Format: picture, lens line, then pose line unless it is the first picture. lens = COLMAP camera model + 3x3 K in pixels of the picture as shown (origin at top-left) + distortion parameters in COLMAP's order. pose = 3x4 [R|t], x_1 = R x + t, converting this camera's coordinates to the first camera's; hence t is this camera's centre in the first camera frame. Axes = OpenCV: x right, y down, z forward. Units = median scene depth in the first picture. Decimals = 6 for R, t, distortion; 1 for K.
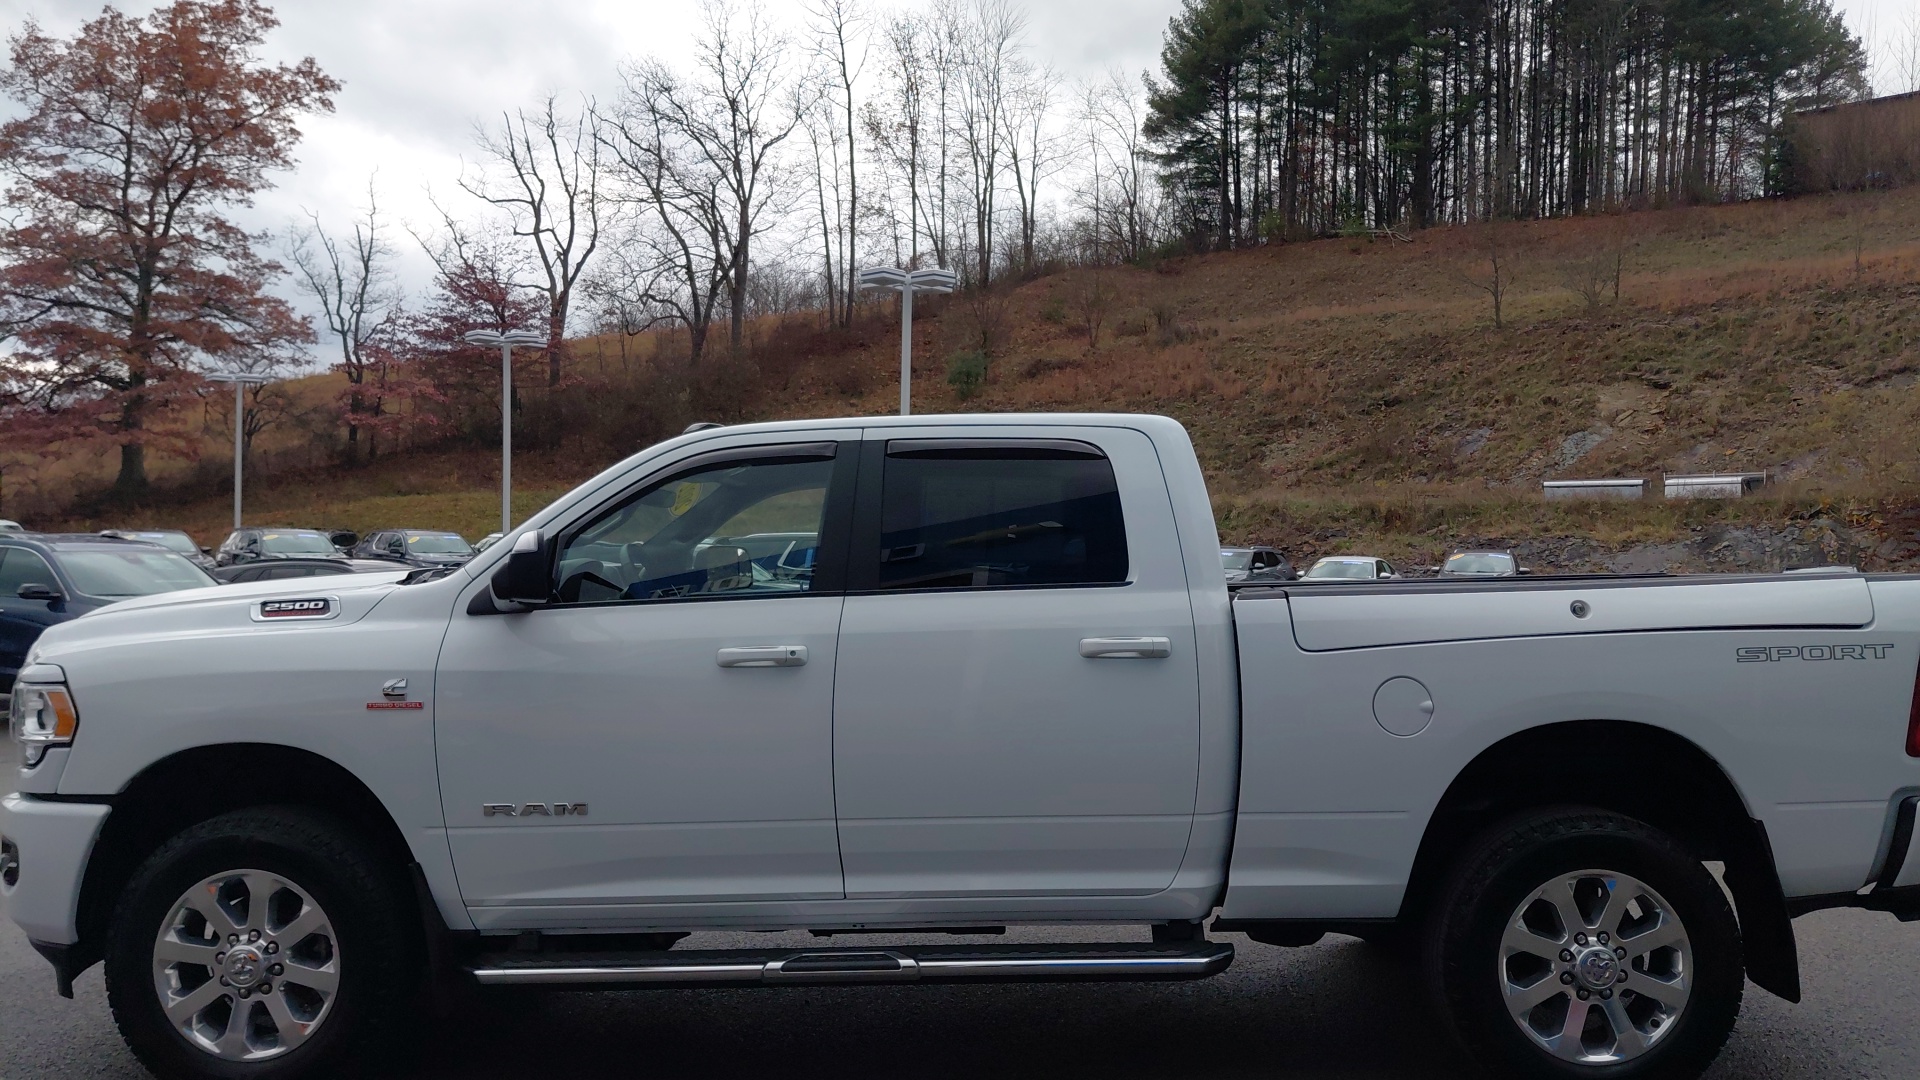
lens RADIAL K [[1435.3, 0, 982.8], [0, 1435.3, 533.8], [0, 0, 1]] dist [0.055176, -0.099385]
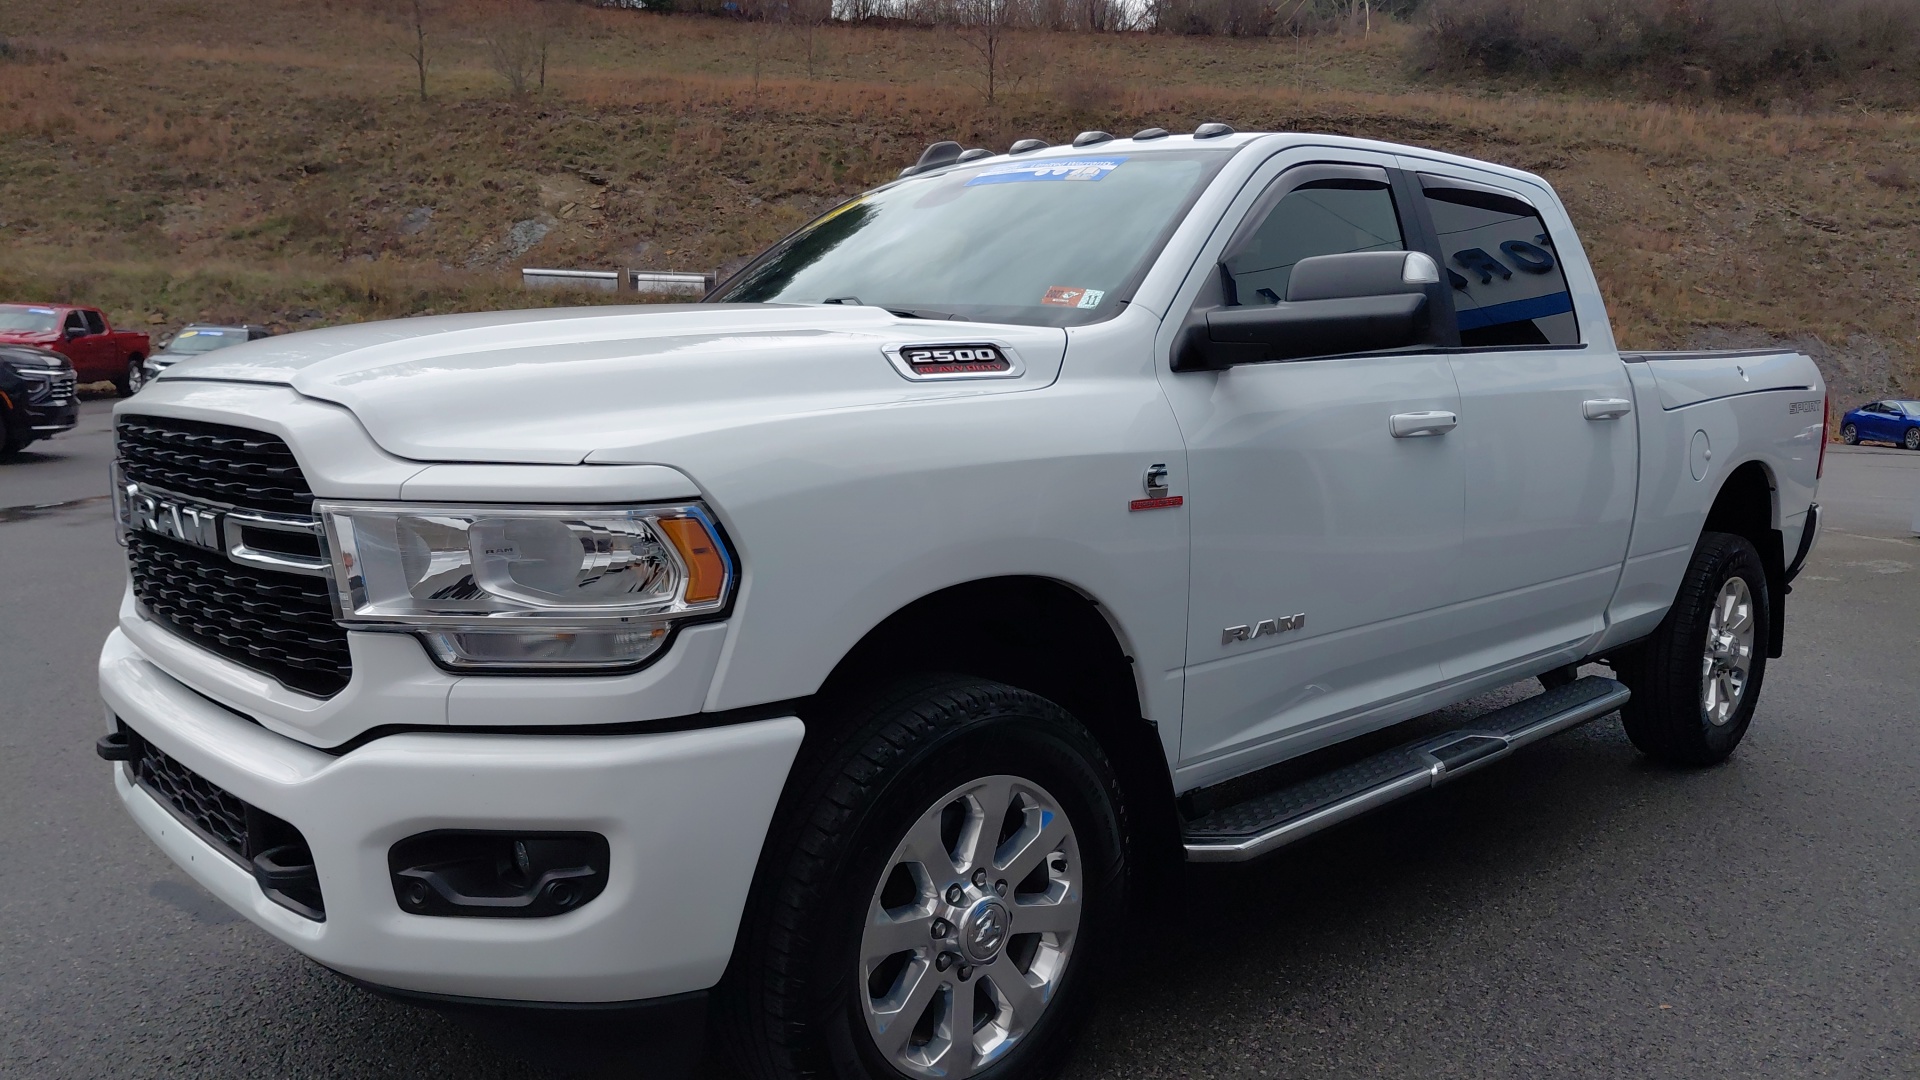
lens RADIAL K [[1435.3, 0, 997.0], [0, 1435.3, 541.6], [0, 0, 1]] dist [0.055176, -0.099385]
pose [[0.697808, -0.074903, 0.712358, -0.119904], [-0.031475, 0.990350, 0.134966, 0.006002], [-0.715593, -0.116602, 0.688717, 0.073908]]
